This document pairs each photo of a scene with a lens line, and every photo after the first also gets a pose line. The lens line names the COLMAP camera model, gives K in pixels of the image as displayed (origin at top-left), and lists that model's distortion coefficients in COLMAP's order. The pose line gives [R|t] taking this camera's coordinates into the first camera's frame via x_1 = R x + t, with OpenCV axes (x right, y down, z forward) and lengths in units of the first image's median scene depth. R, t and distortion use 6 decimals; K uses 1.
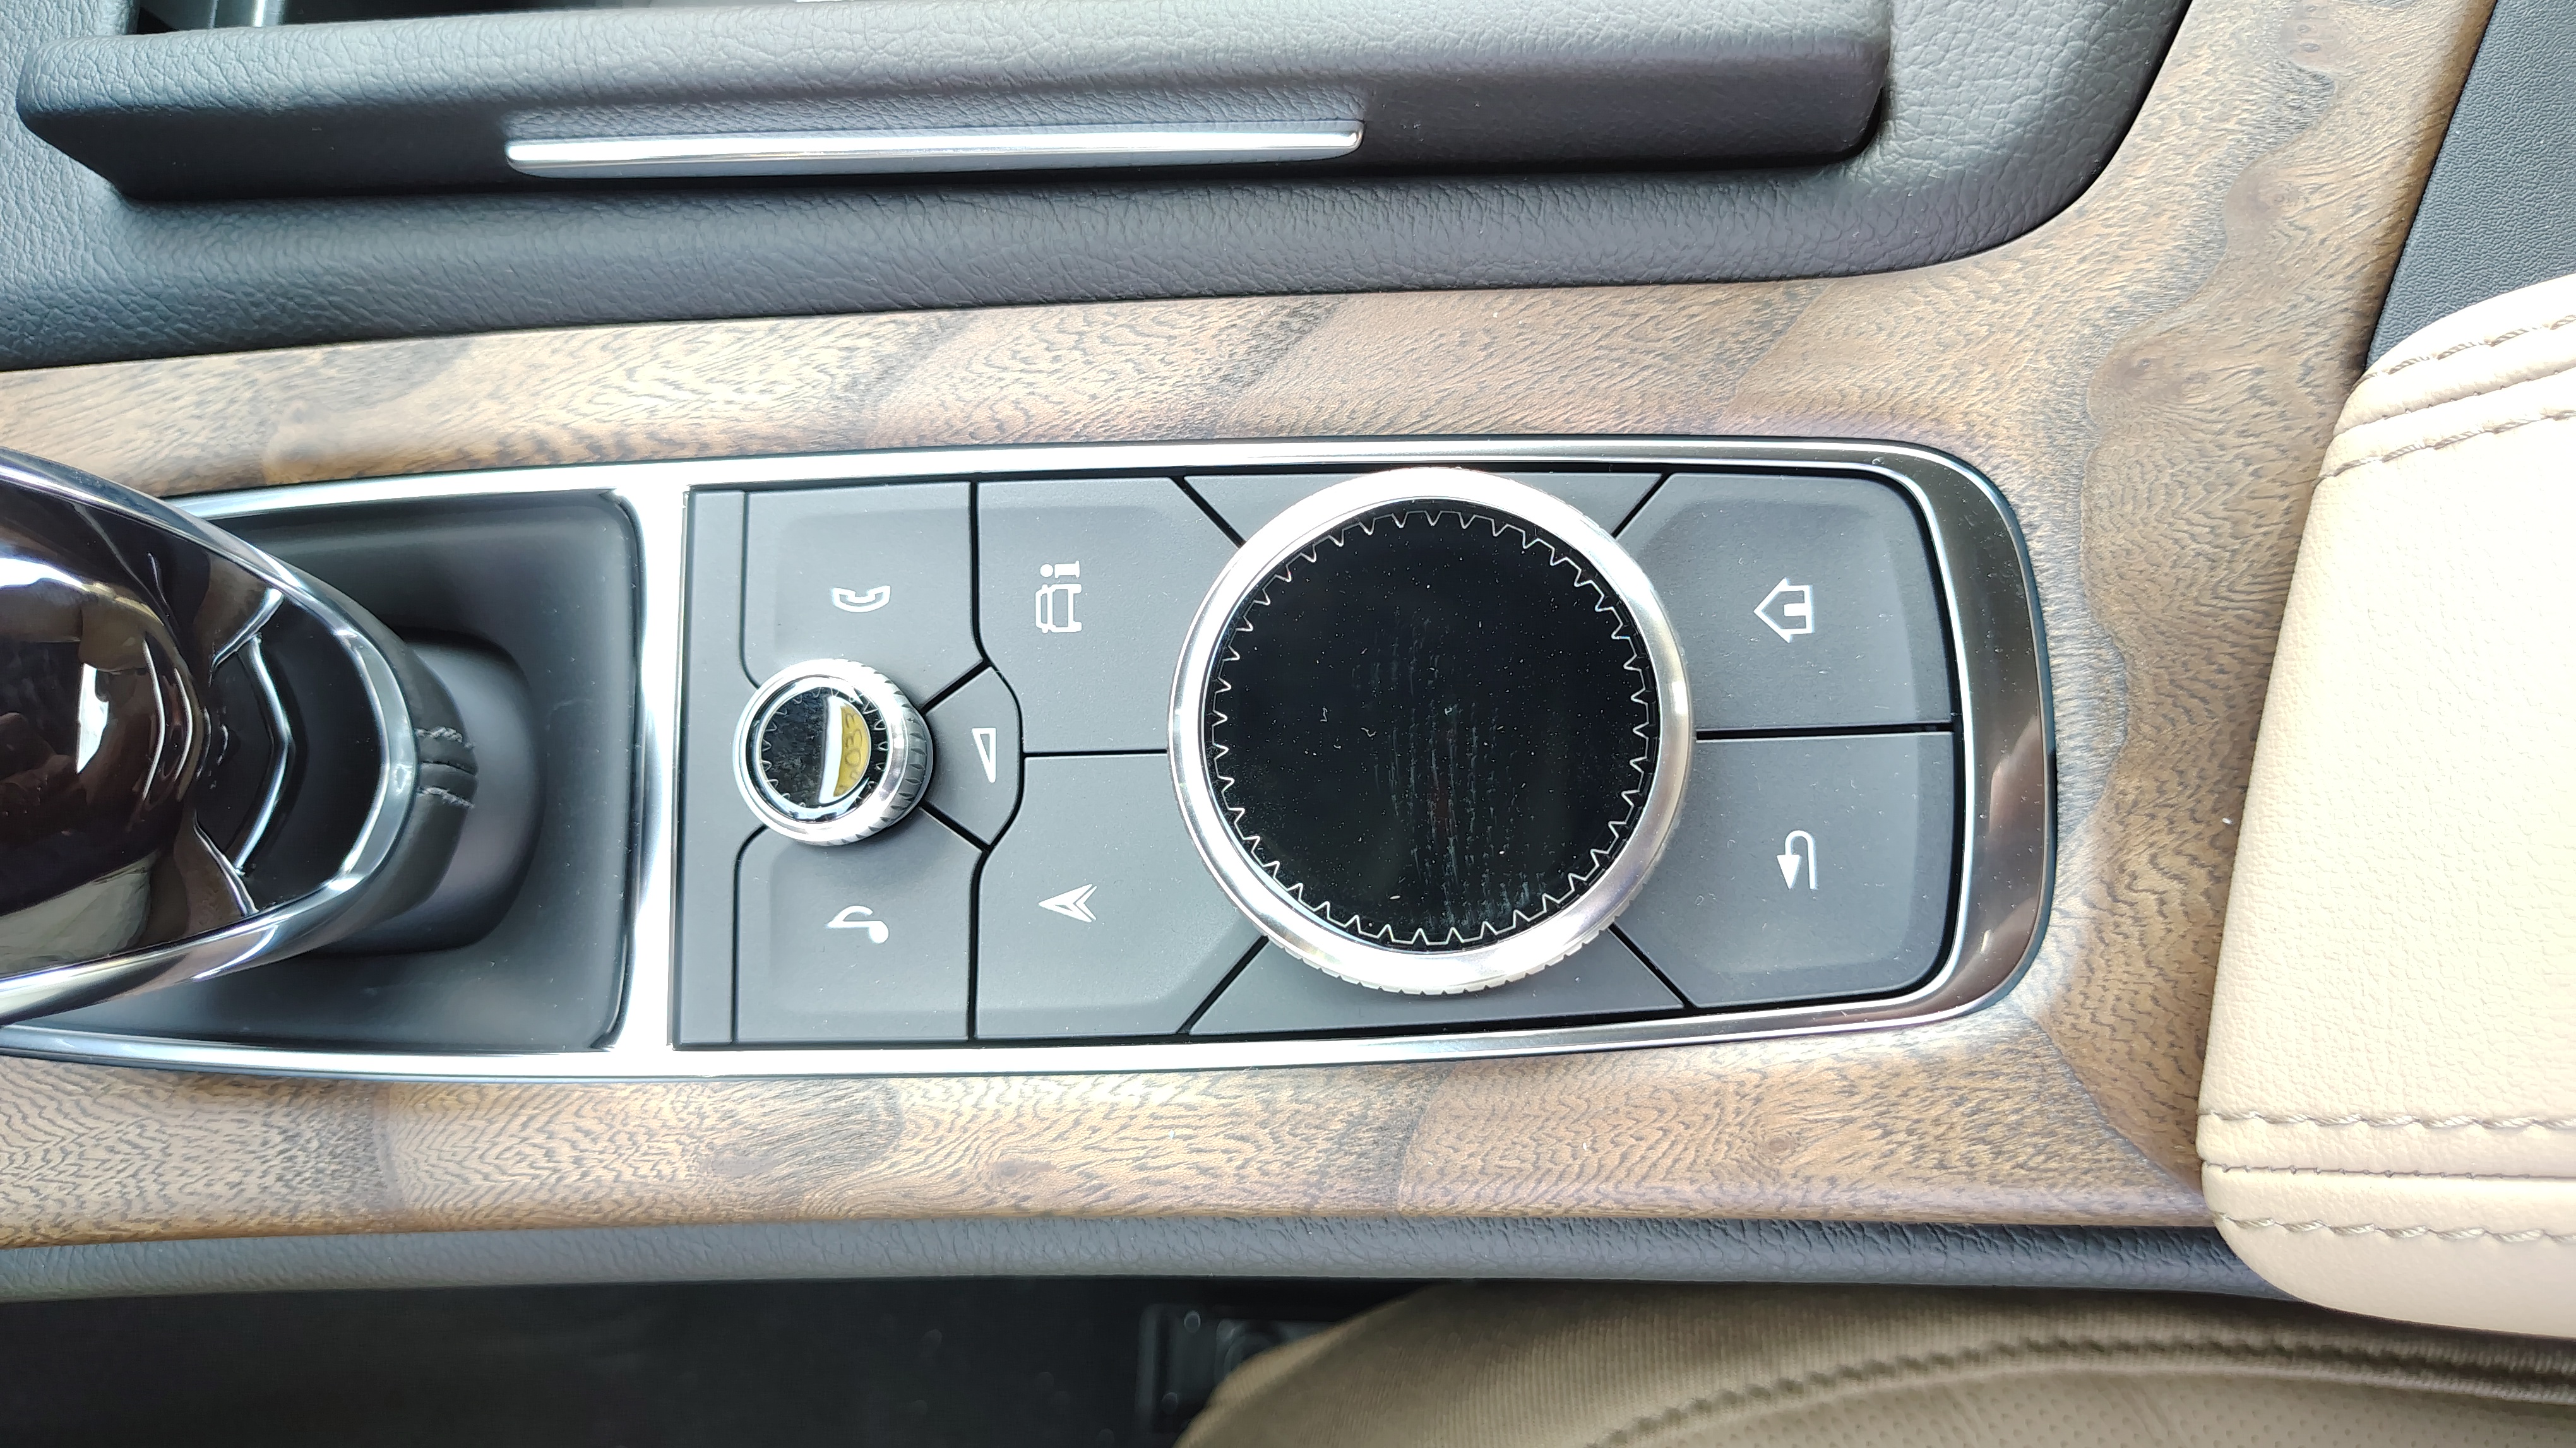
lens RADIAL K [[1851.7, 0, 1277.4], [0, 1851.7, 695.4], [0, 0, 1]] dist [0.004287, -0.075366]
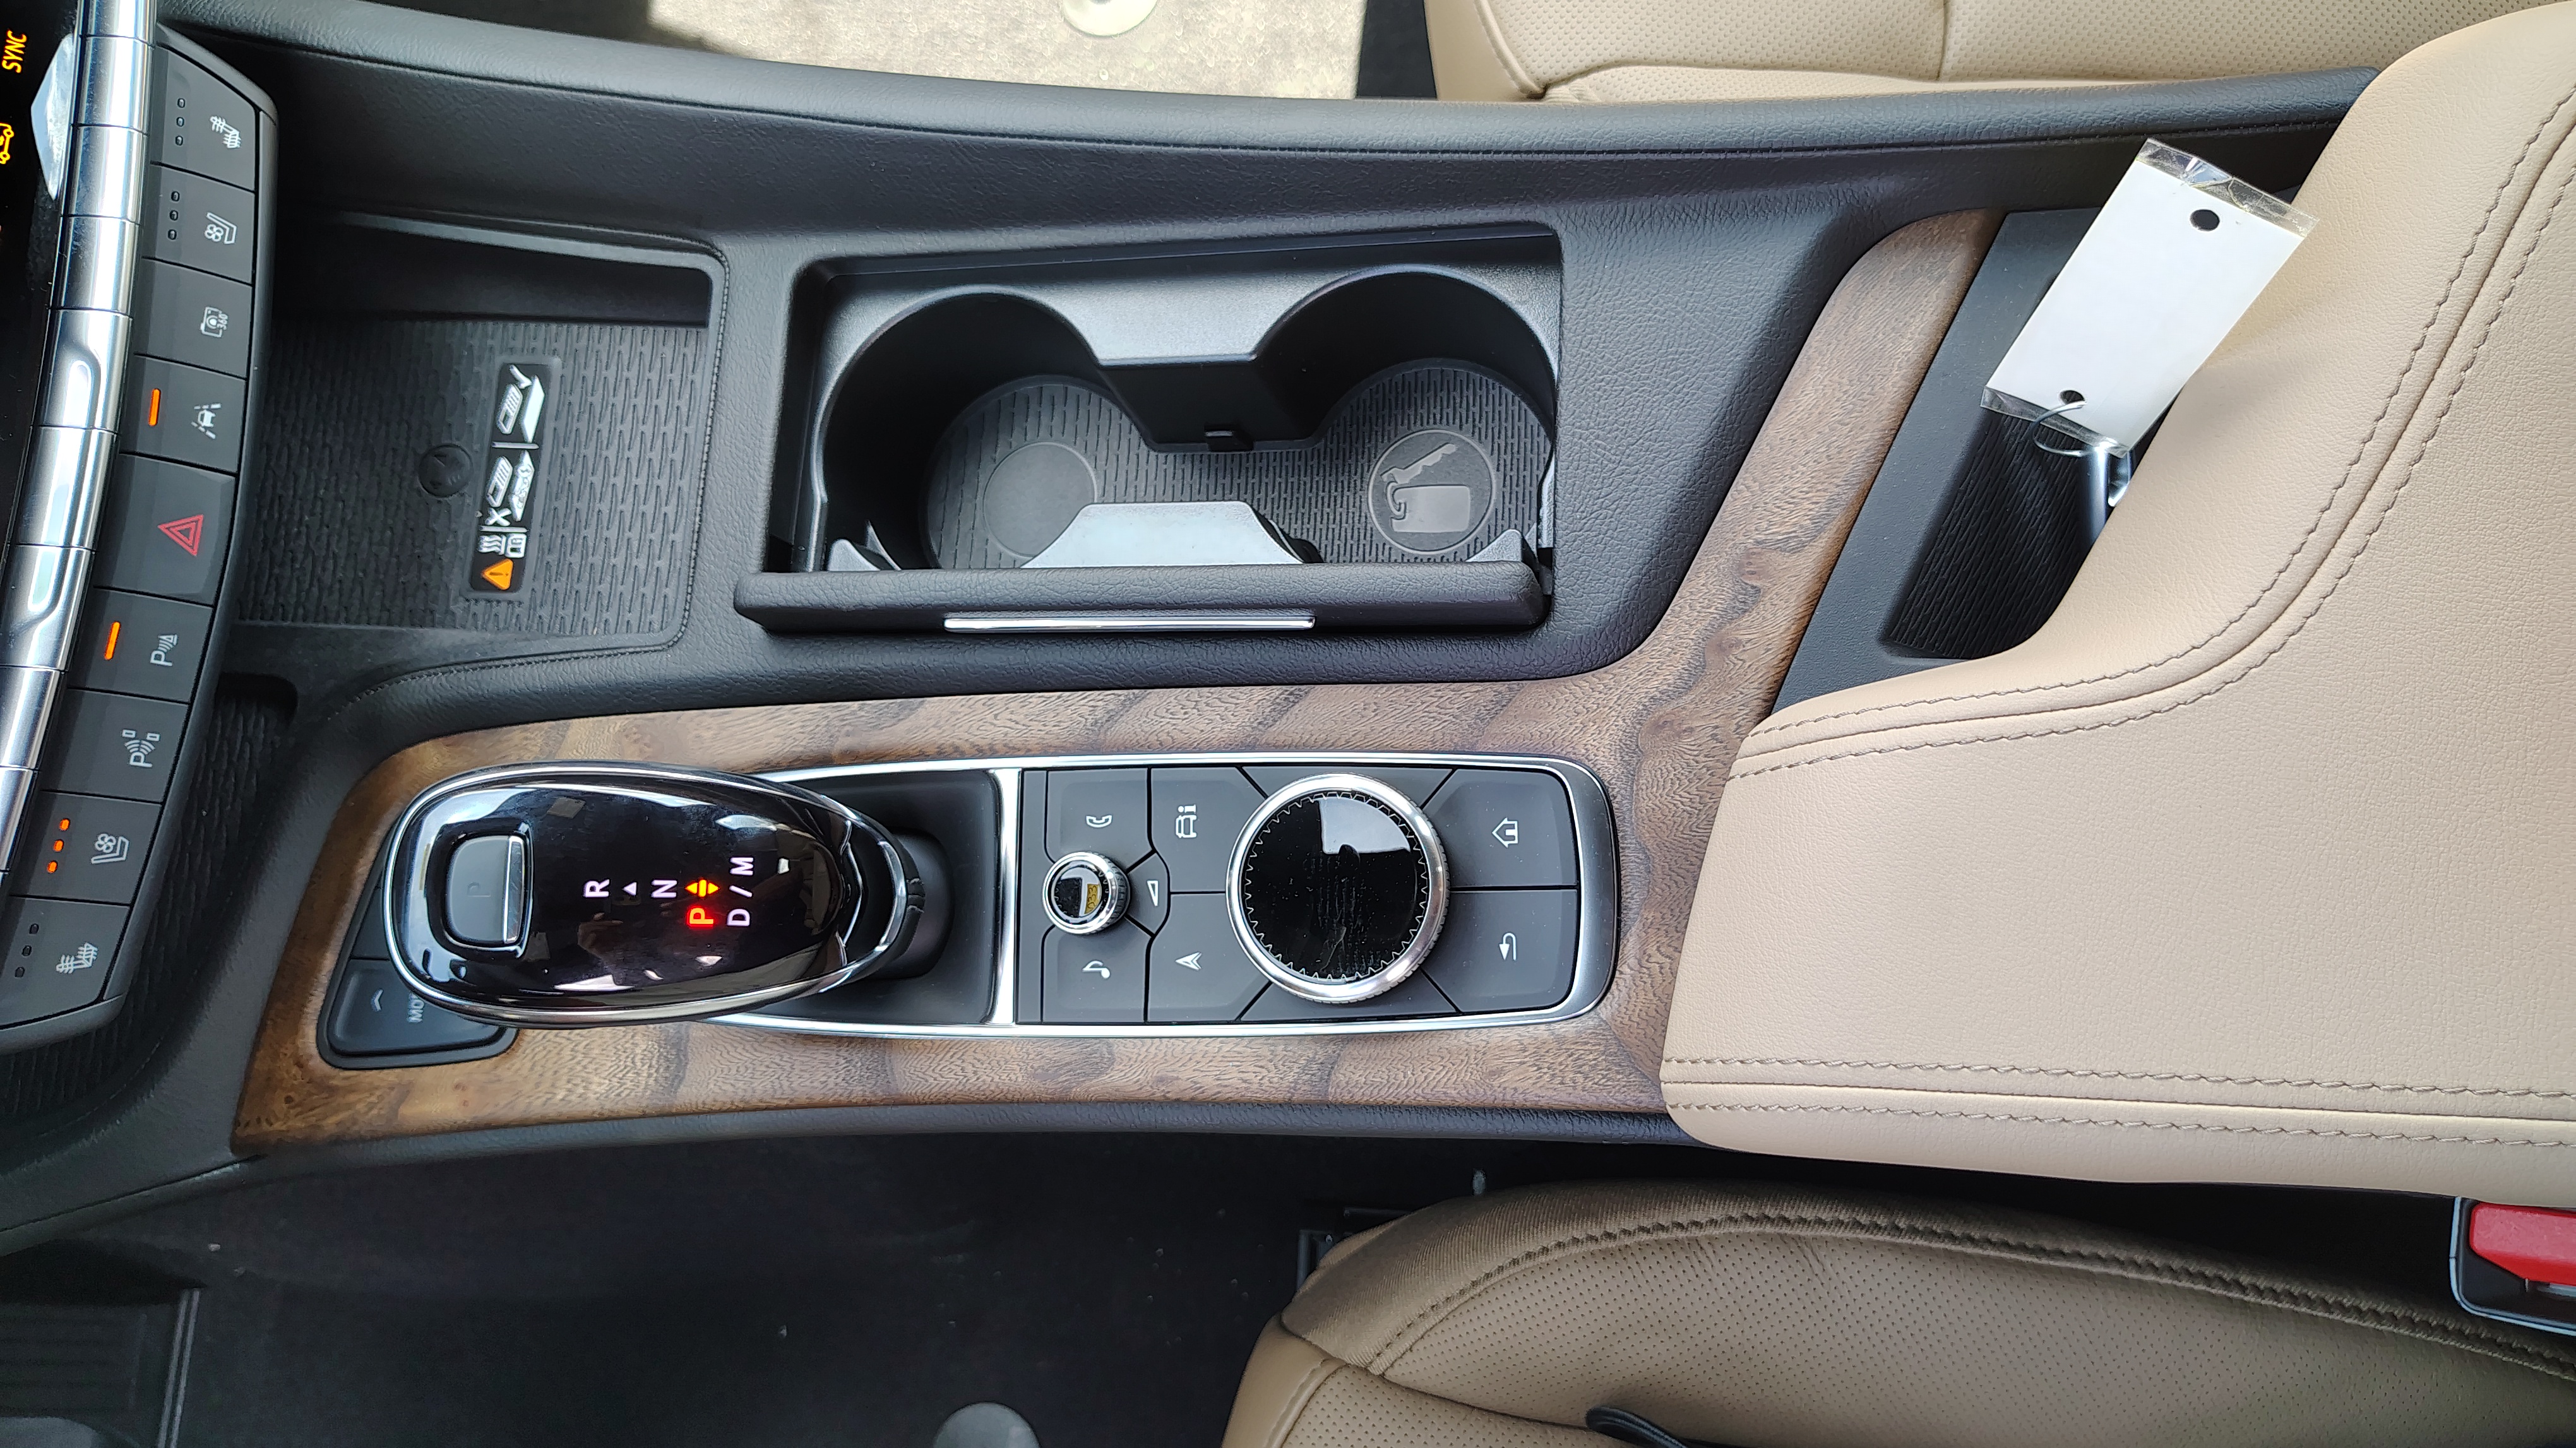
lens RADIAL K [[1837.2, 0, 1318.8], [0, 1837.2, 697.7], [0, 0, 1]] dist [-0.009151, -0.009471]
pose [[0.991851, -0.004685, -0.127320, 0.328606], [0.001132, 0.999608, -0.027965, -0.144114], [0.127401, 0.027593, 0.991467, -1.190746]]
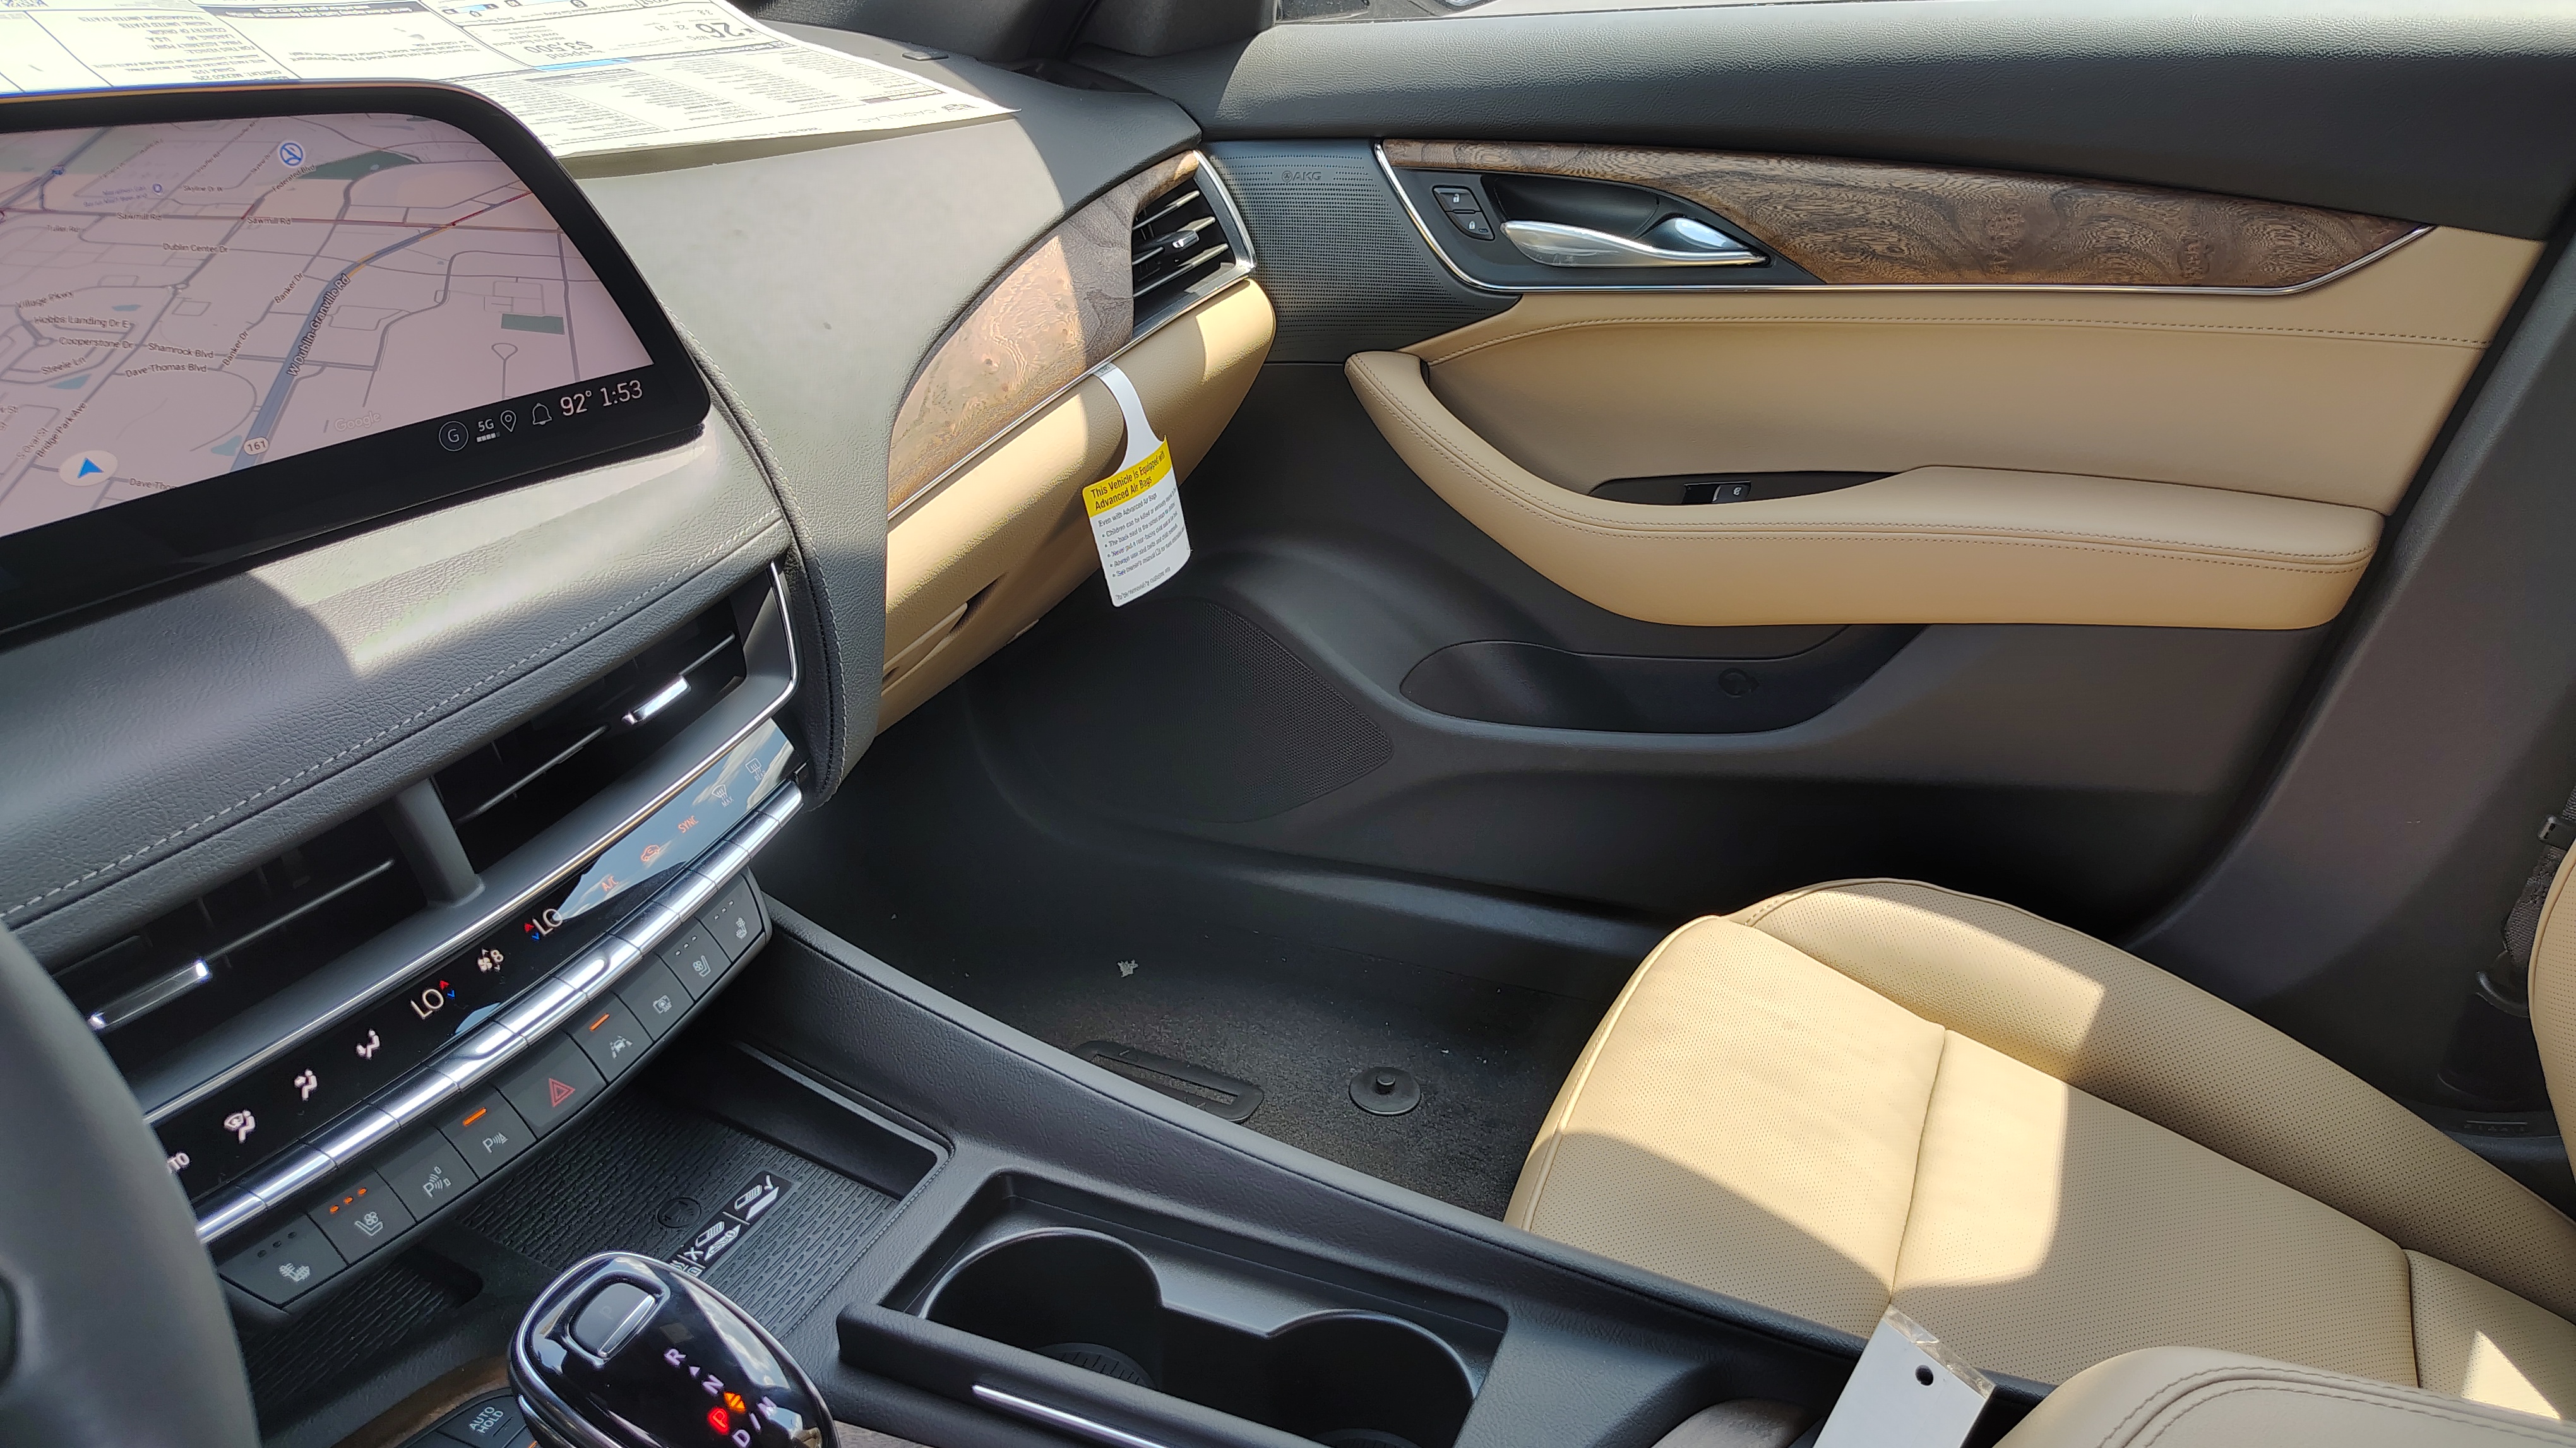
lens RADIAL K [[1799.9, 0, 1321.0], [0, 1799.9, 727.9], [0, 0, 1]] dist [0.070316, -0.129627]
pose [[0.926812, 0.225521, -0.300266, 0.740775], [-0.375496, 0.566611, -0.733454, 1.042533], [0.004725, 0.792523, 0.609824, -1.624189]]
